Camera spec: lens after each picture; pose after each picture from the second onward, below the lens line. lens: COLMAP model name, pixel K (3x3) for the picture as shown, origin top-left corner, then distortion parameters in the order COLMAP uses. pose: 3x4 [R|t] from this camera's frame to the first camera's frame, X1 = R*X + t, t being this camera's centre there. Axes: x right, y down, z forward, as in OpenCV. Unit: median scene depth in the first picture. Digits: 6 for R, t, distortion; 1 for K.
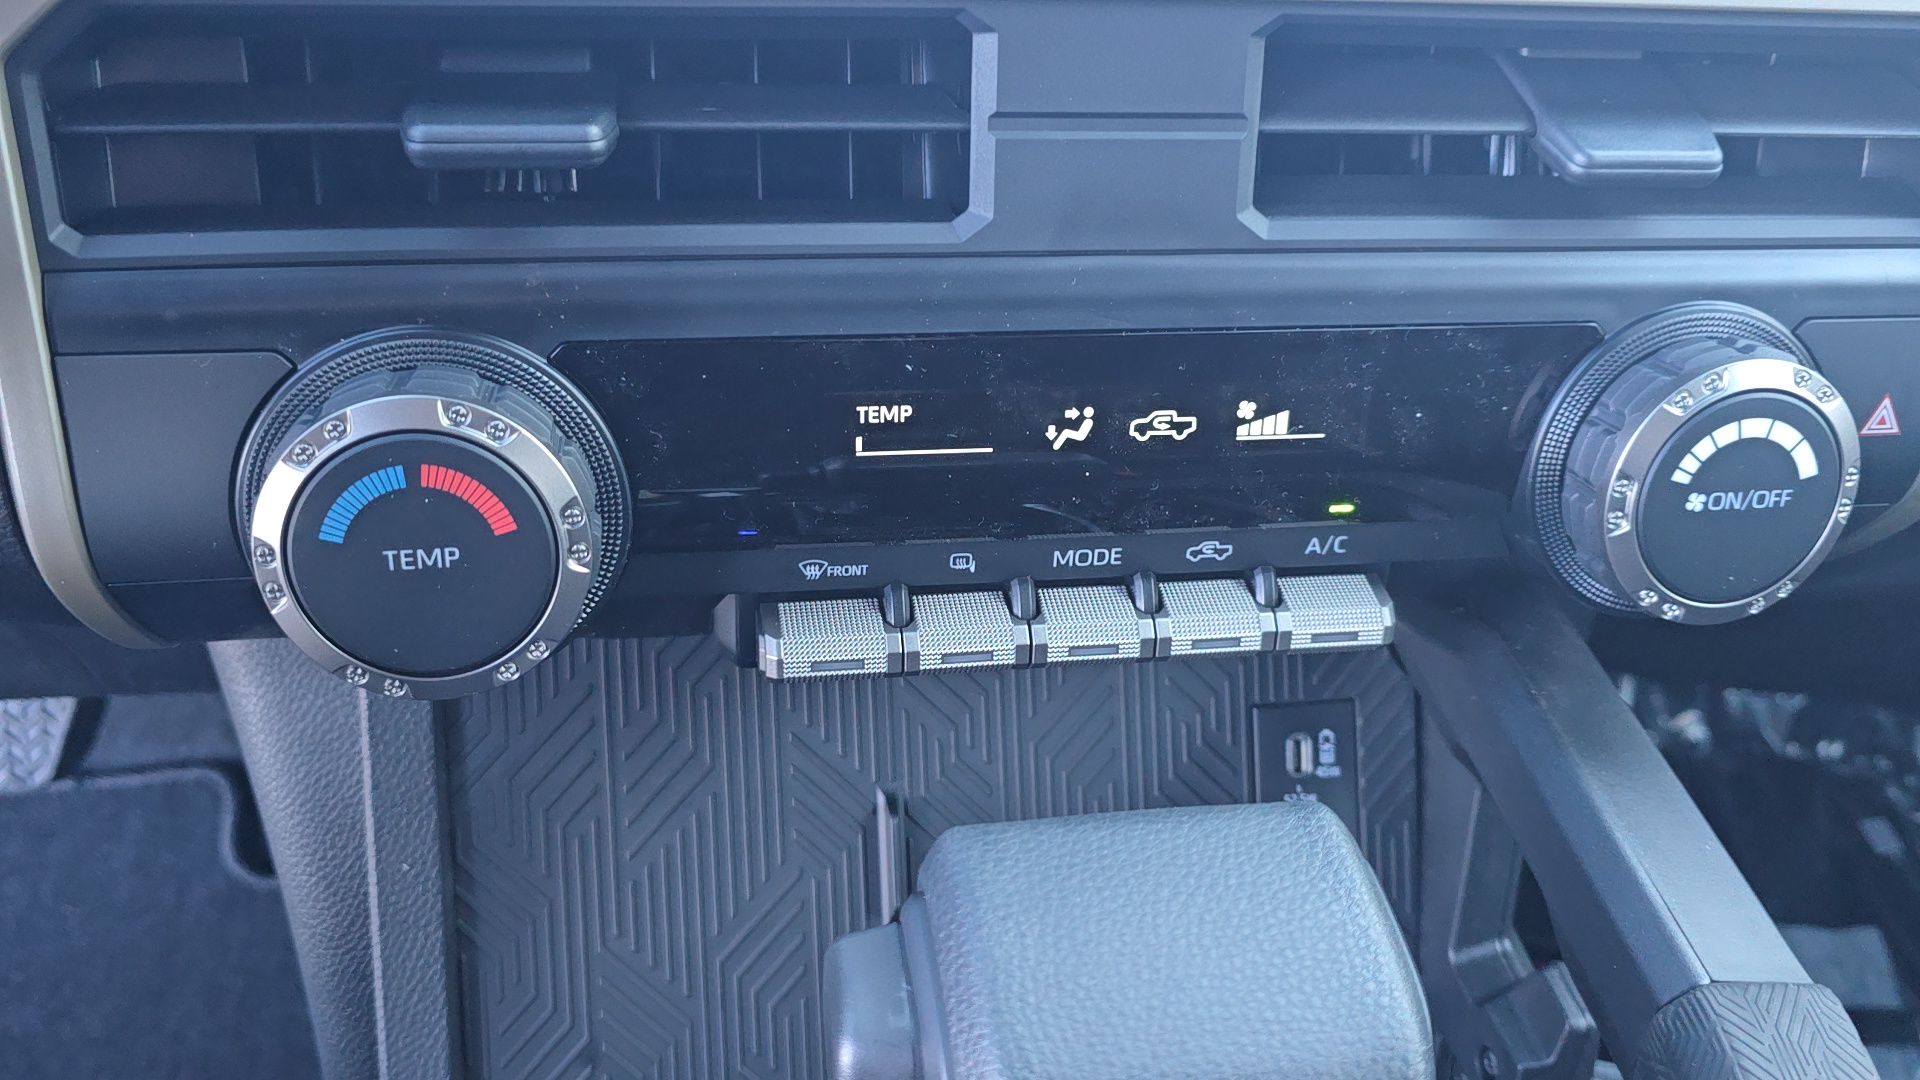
lens RADIAL K [[1583.7, 0, 975.5], [0, 1583.7, 520.7], [0, 0, 1]] dist [-0.015194, 0.009932]
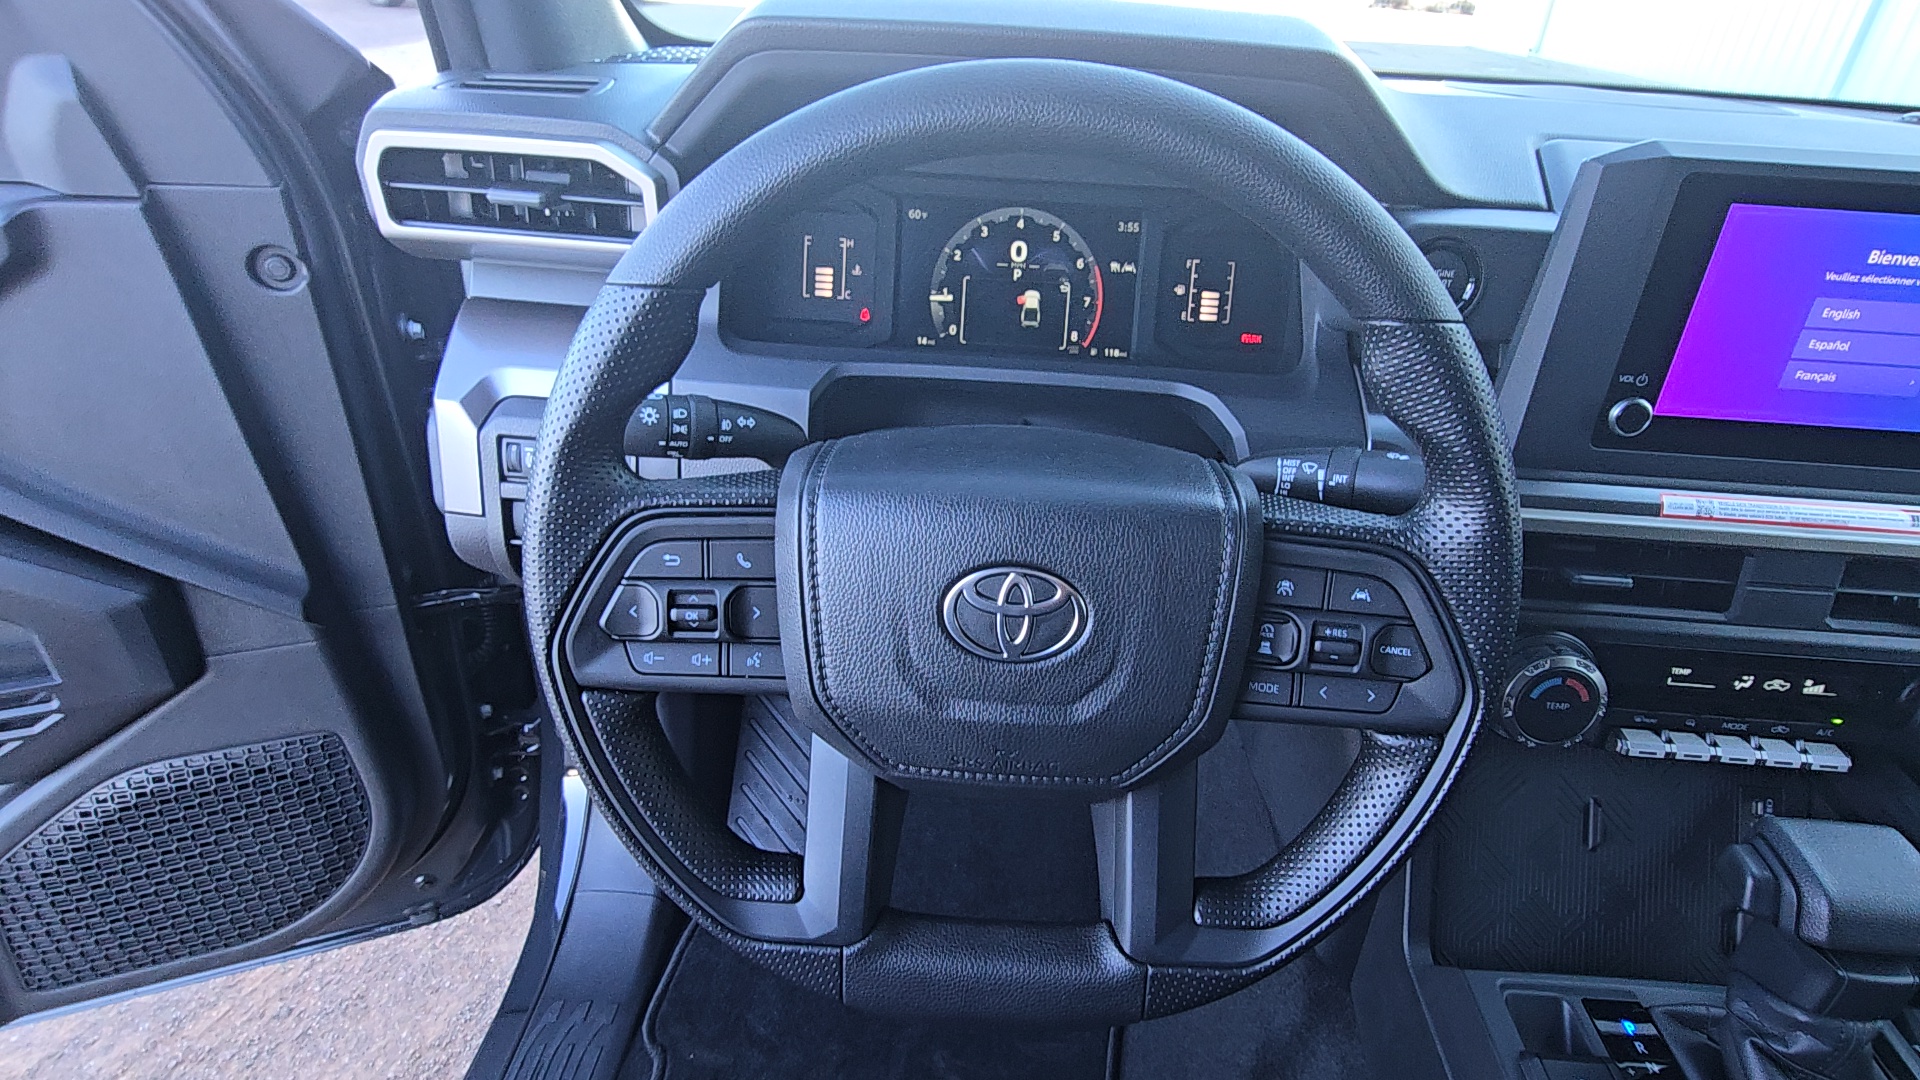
lens RADIAL K [[969.7, 0, 949.4], [0, 969.7, 544.9], [0, 0, 1]] dist [-0.014596, 0.001142]
pose [[0.972515, 0.101255, -0.209671, -1.005055], [-0.115988, 0.991486, -0.059177, -0.035412], [0.201894, 0.081870, 0.975980, -1.025344]]
